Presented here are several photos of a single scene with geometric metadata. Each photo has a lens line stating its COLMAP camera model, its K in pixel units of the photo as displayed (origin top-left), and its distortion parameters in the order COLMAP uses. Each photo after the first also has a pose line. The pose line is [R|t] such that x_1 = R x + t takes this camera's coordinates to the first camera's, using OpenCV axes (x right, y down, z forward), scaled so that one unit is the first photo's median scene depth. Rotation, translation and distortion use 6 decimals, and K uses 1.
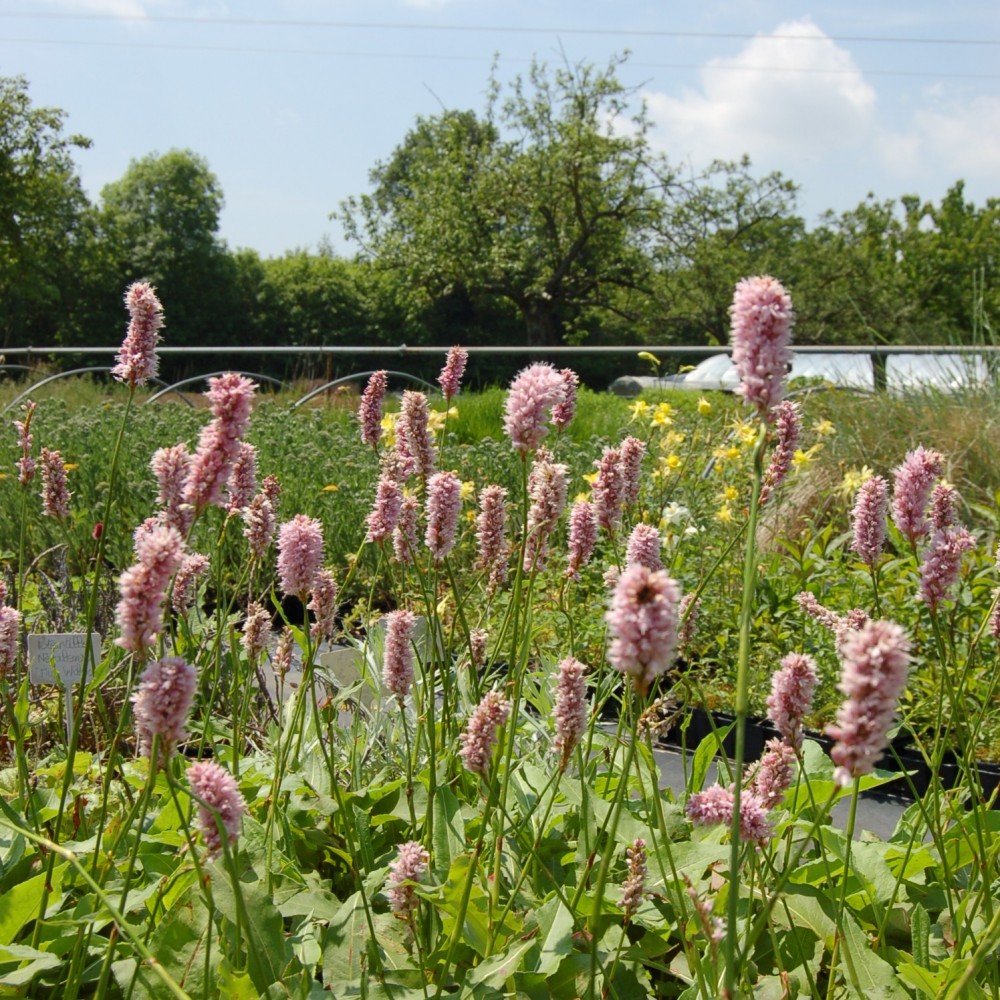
lens RADIAL K [[1469.8, 0, 500.0], [0, 1469.8, 500.0], [0, 0, 1]] dist [-0.084333, -0.094388]
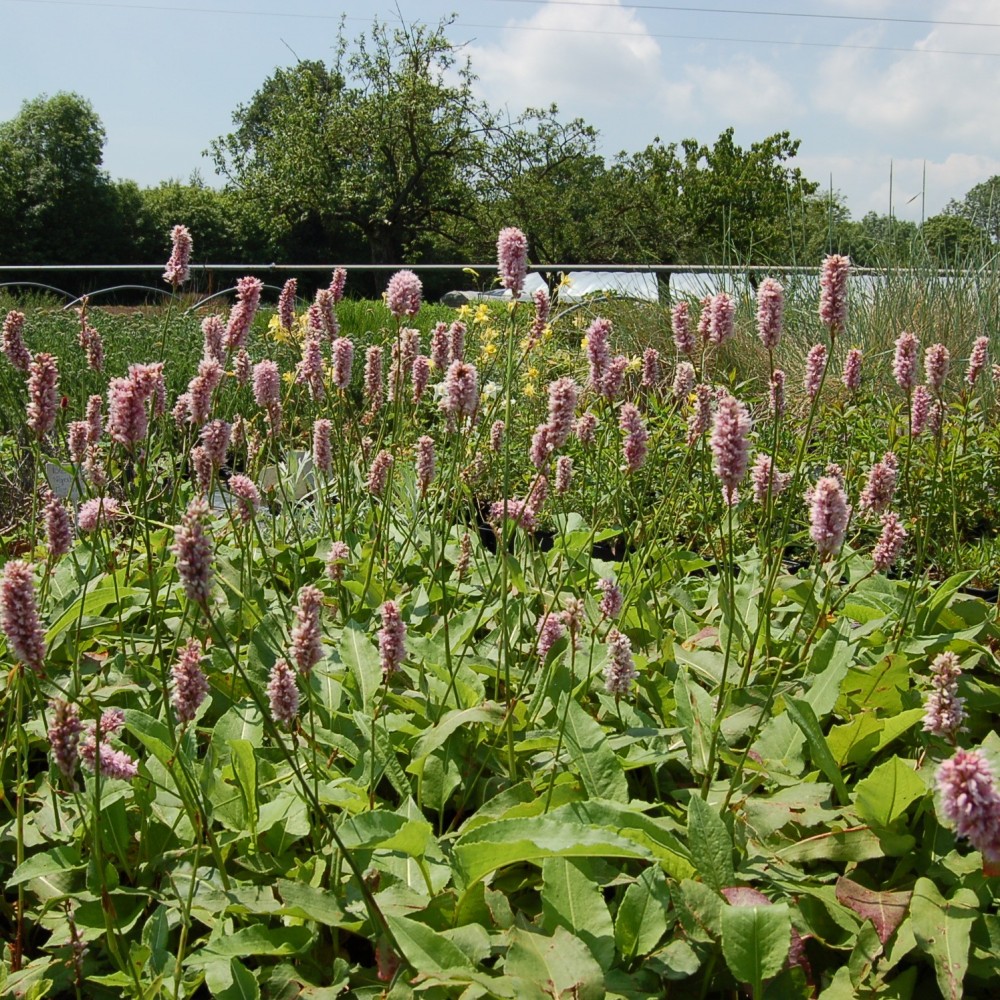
lens RADIAL K [[1469.8, 0, 500.0], [0, 1469.8, 500.0], [0, 0, 1]] dist [-0.084333, -0.094388]
pose [[0.993237, -0.013662, 0.115294, -0.017448], [0.007460, 0.998510, 0.054060, 0.021984], [-0.115861, -0.052835, 0.991859, -0.197297]]
